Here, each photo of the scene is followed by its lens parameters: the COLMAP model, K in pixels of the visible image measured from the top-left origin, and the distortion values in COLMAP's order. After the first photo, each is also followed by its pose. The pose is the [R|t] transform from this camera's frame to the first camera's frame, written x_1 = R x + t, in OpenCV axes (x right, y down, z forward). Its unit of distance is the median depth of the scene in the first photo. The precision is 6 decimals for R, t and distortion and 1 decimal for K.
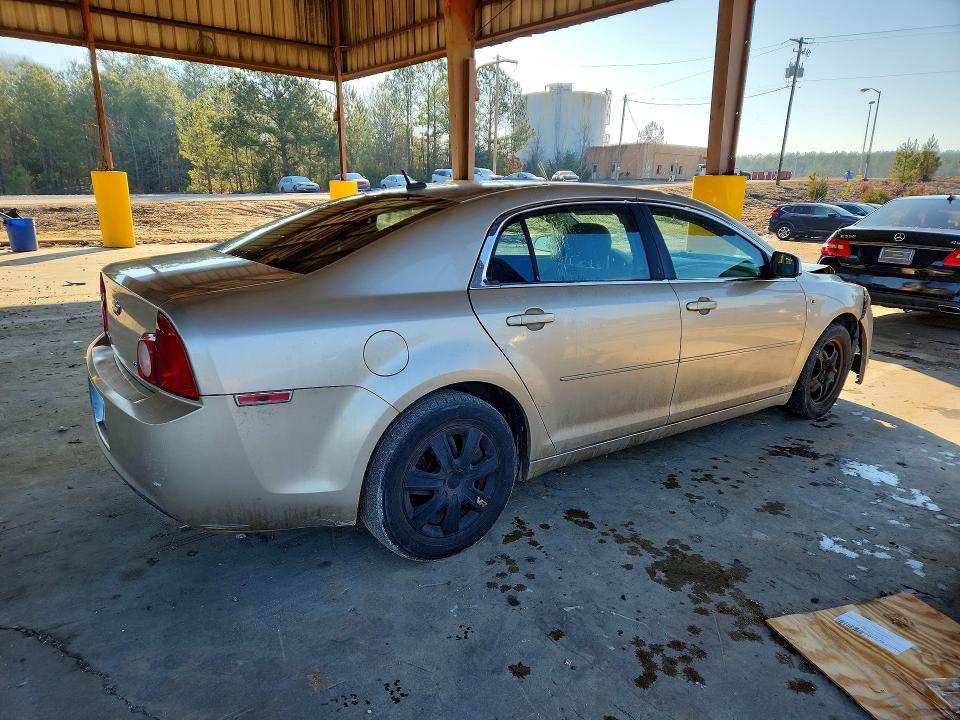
lens RADIAL K [[662.8, 0, 479.2], [0, 662.8, 363.6], [0, 0, 1]] dist [0.034293, -0.008499]
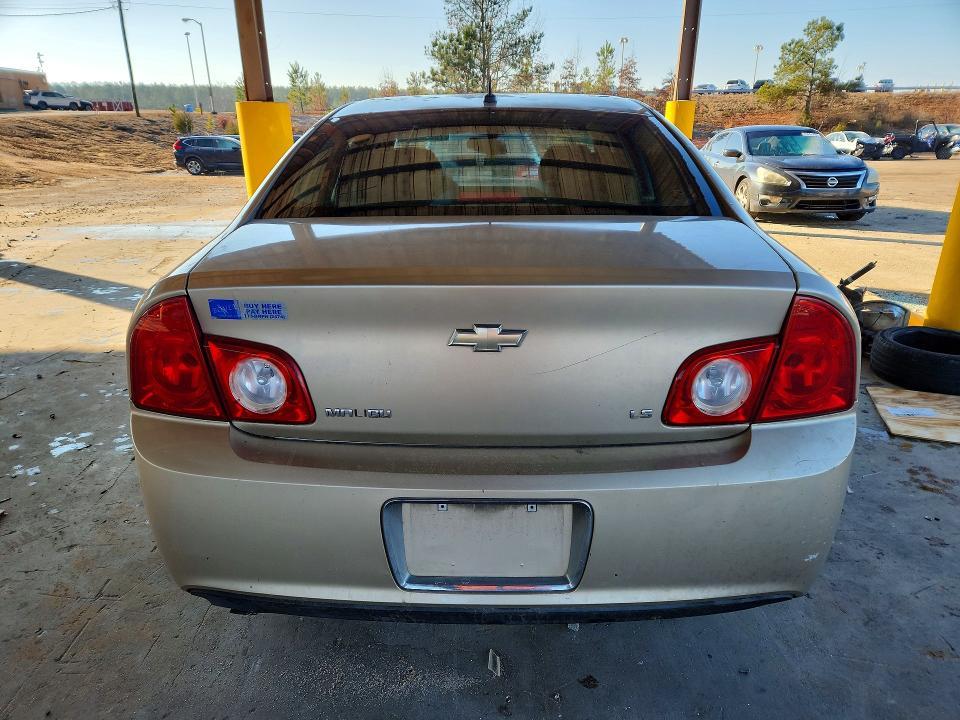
lens RADIAL K [[662.8, 0, 477.0], [0, 662.8, 363.6], [0, 0, 1]] dist [0.034293, -0.008499]
pose [[0.607324, -0.278937, 0.743876, -0.113205], [0.211367, 0.959321, 0.187158, -0.019208], [-0.765821, 0.043565, 0.641576, 0.084242]]
